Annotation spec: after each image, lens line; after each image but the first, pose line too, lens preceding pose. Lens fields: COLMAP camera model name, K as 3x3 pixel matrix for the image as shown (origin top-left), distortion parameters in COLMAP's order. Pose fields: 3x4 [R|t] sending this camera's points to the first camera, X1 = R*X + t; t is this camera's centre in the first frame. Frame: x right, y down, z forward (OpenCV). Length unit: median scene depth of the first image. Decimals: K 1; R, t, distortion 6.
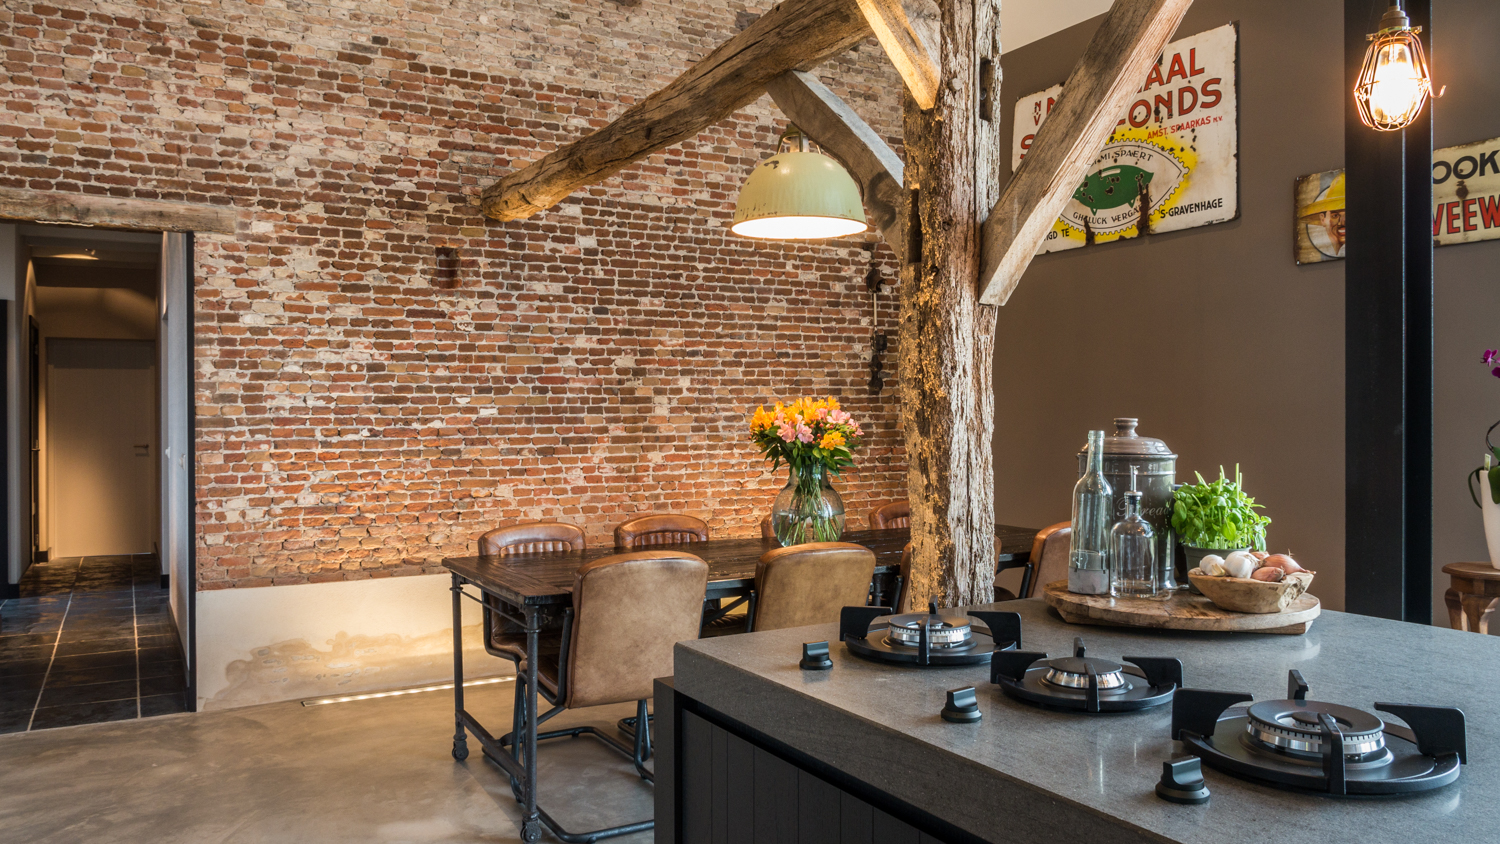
lens RADIAL K [[1086.1, 0, 718.0], [0, 1086.1, 412.4], [0, 0, 1]] dist [-0.014010, -0.001058]
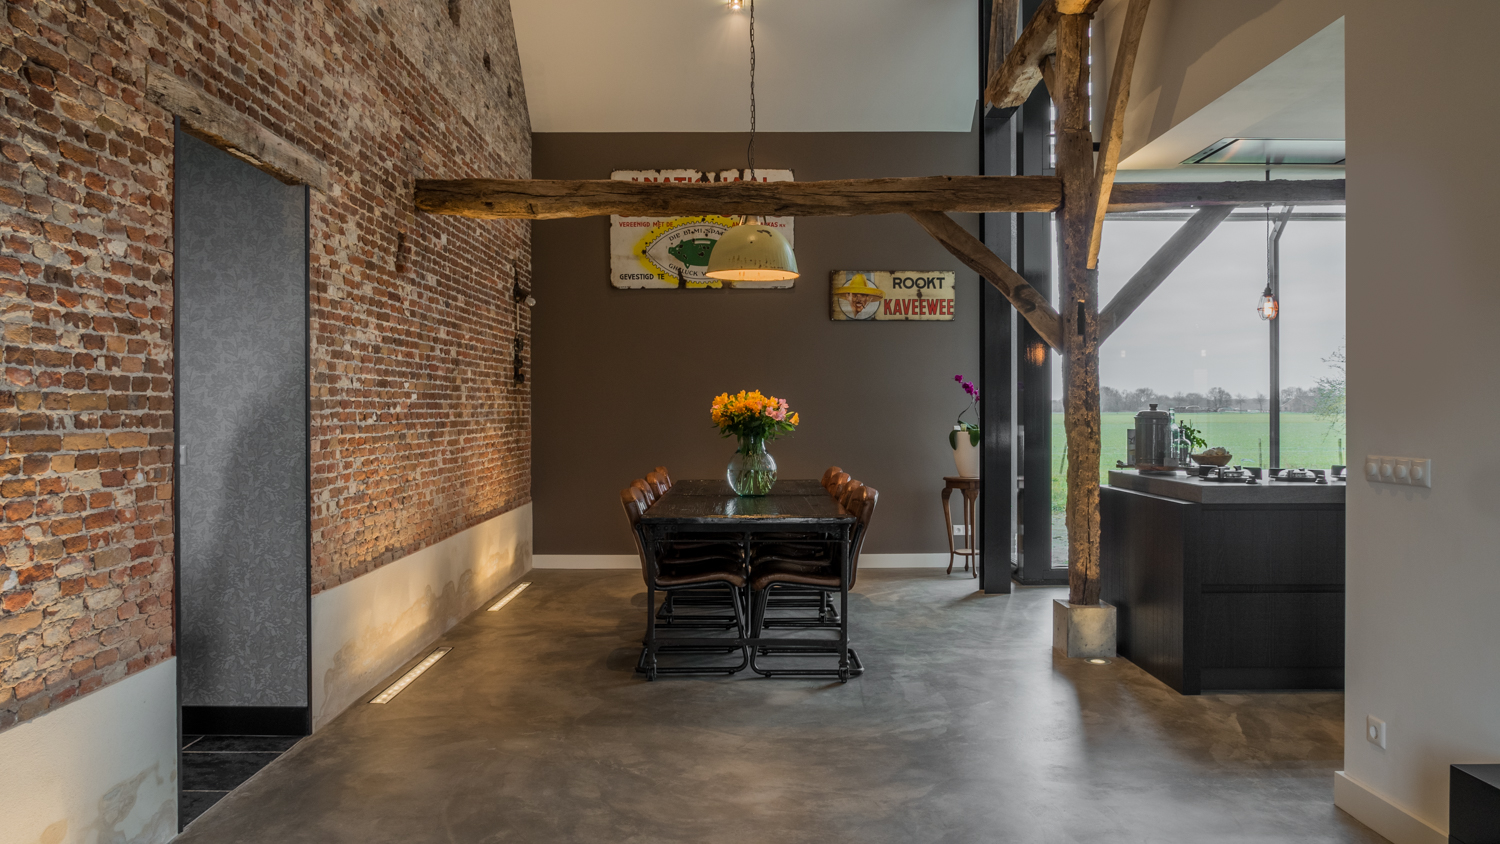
lens RADIAL K [[1086.1, 0, 750.2], [0, 1086.1, 403.5], [0, 0, 1]] dist [-0.014010, -0.001058]
pose [[0.479700, 0.009182, 0.877385, -0.963687], [-0.004695, 0.999958, -0.007898, 0.012351], [-0.877420, -0.000331, 0.479722, 0.236962]]
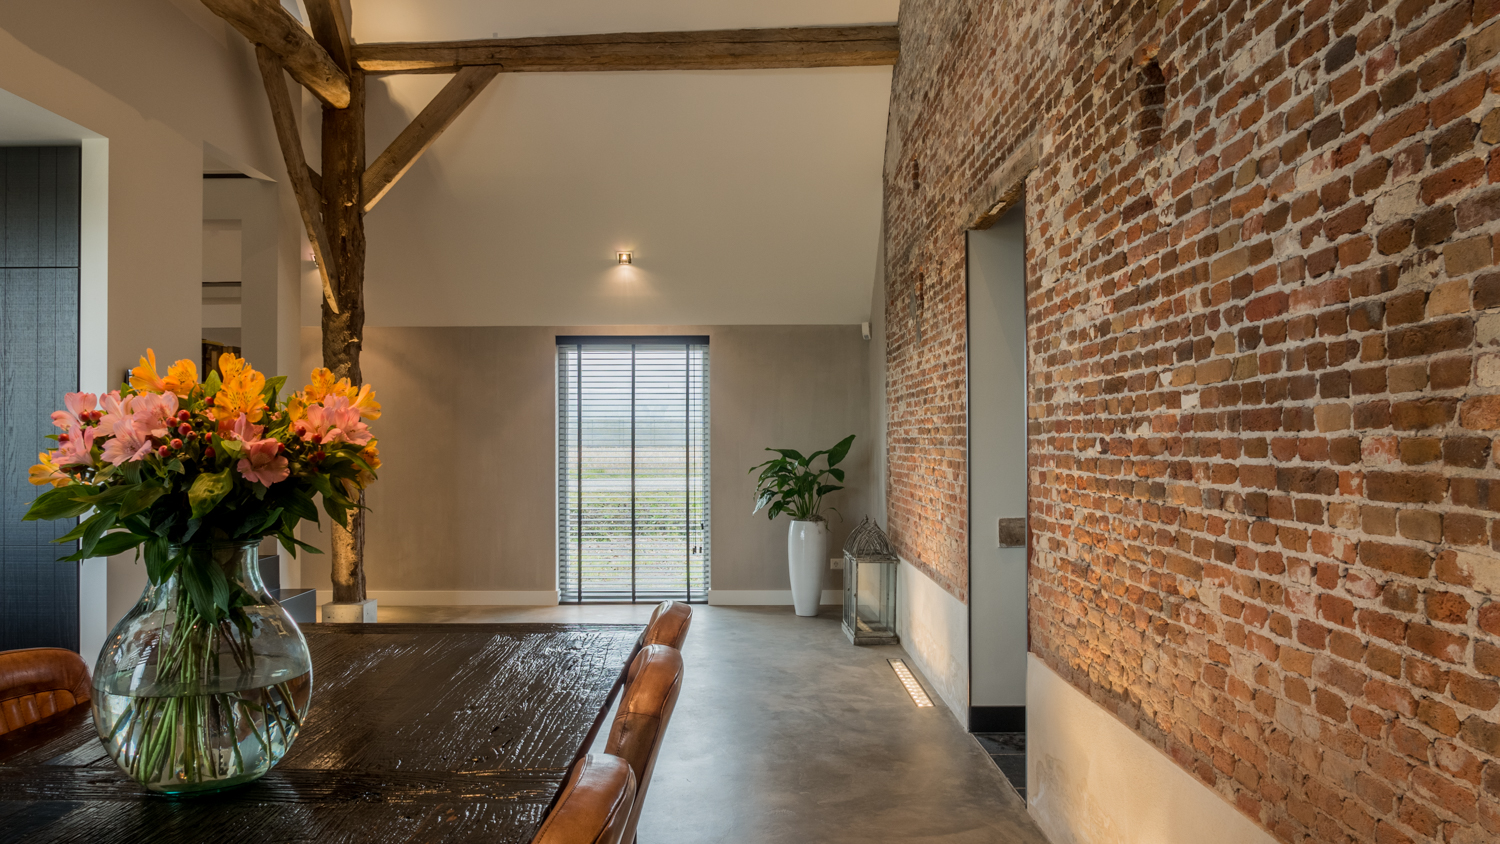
lens RADIAL K [[1086.1, 0, 748.8], [0, 1086.1, 420.1], [0, 0, 1]] dist [-0.014010, -0.001058]
pose [[-0.479471, -0.006599, -0.877533, 0.248064], [0.012833, 0.999812, -0.014530, 0.010869], [0.877464, -0.018227, -0.479297, 1.062949]]
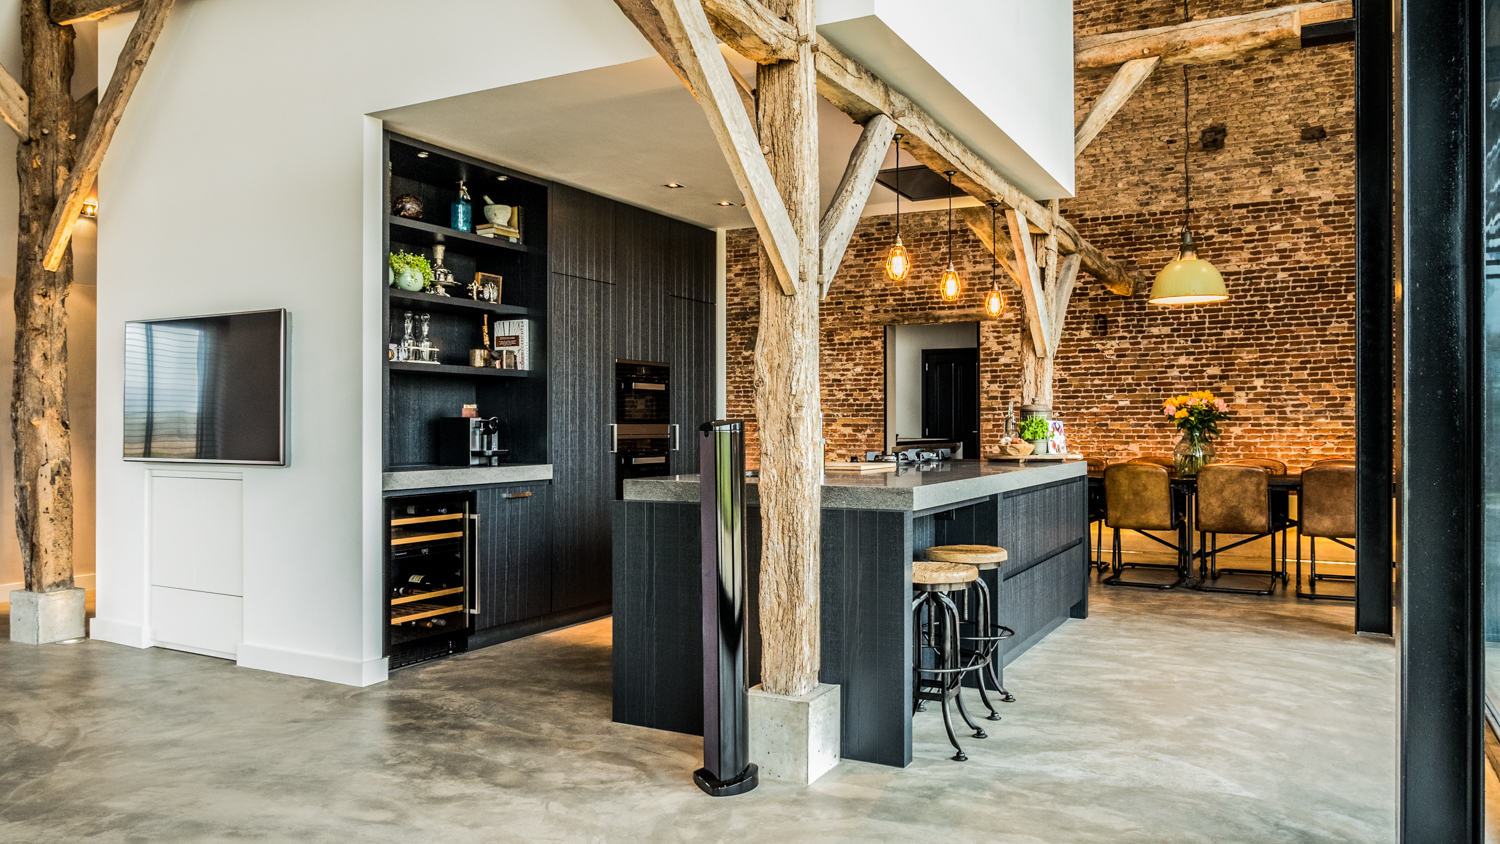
lens RADIAL K [[1086.1, 0, 738.0], [0, 1086.1, 410.5], [0, 0, 1]] dist [-0.014010, -0.001058]
pose [[0.498769, -0.007136, -0.866706, 1.034247], [0.004045, 0.999974, -0.005905, 0.020351], [0.866726, -0.000561, 0.498785, -0.452144]]
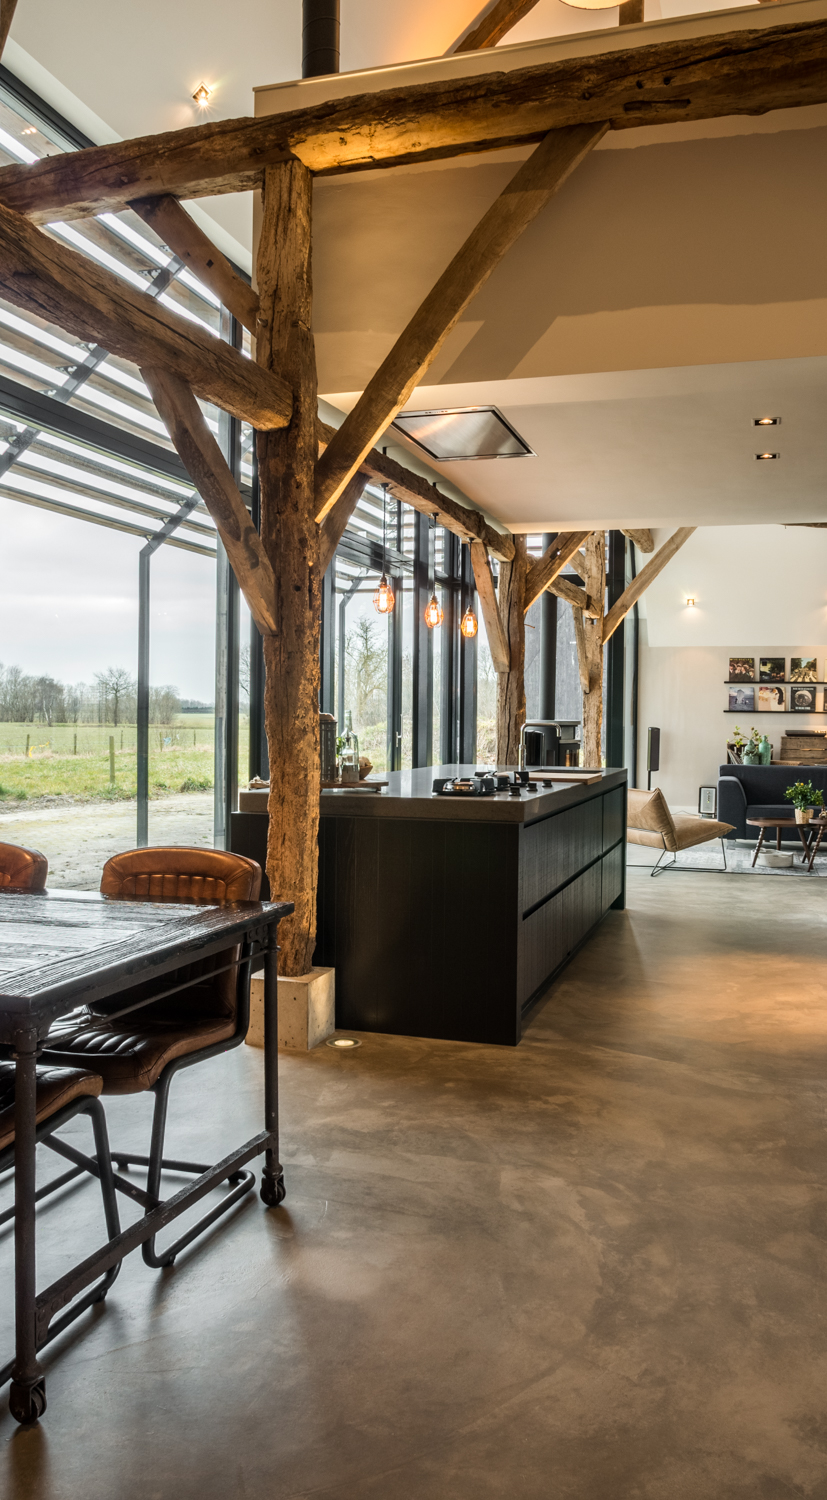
lens RADIAL K [[1088.4, 0, 460.1], [0, 1088.4, 748.0], [0, 0, 1]] dist [-0.031599, 0.039446]
pose [[-0.706764, -0.020311, 0.707158, -0.525920], [-0.005207, 0.999710, 0.023510, 0.014924], [-0.707430, 0.012934, -0.706665, 0.909756]]
